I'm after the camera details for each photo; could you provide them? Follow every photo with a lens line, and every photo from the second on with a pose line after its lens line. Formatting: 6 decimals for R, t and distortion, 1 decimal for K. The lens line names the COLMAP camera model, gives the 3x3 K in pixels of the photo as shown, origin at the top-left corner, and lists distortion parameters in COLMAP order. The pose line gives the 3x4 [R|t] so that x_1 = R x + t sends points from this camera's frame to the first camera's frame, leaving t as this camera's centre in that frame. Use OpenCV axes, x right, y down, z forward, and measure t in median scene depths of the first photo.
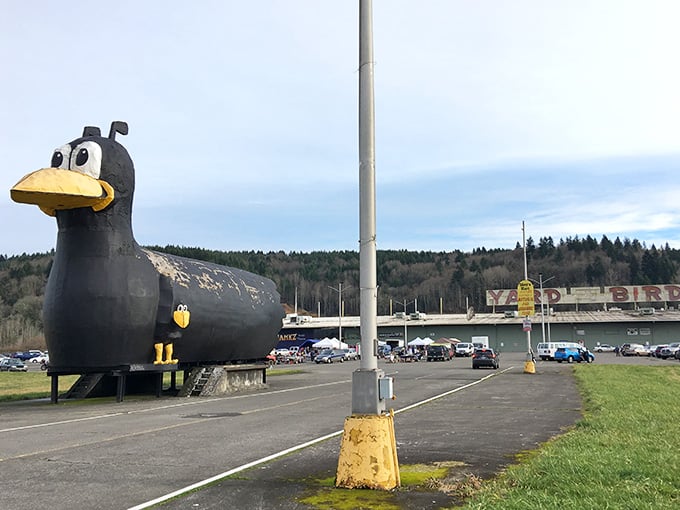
lens RADIAL K [[543.9, 0, 340.0], [0, 543.9, 255.0], [0, 0, 1]] dist [0.129159, -0.000203]
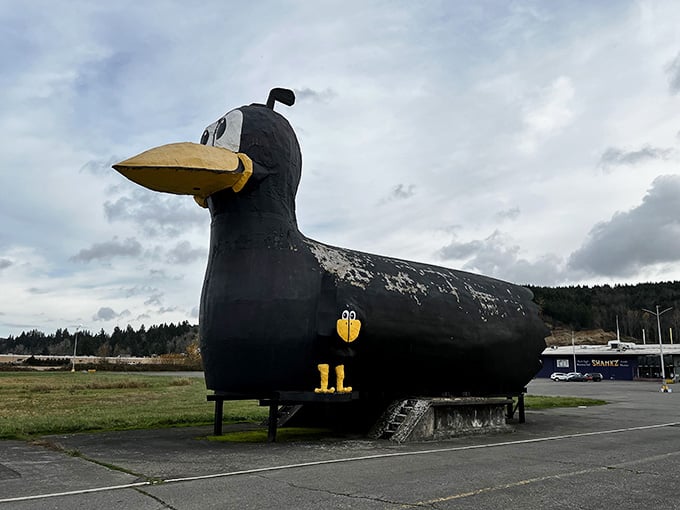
lens RADIAL K [[543.9, 0, 340.0], [0, 543.9, 255.0], [0, 0, 1]] dist [0.129159, -0.000203]
pose [[0.874883, -0.075845, -0.478360, 0.050380], [0.056671, 0.996909, -0.054415, 0.056140], [0.481008, 0.020498, 0.876476, 0.367408]]
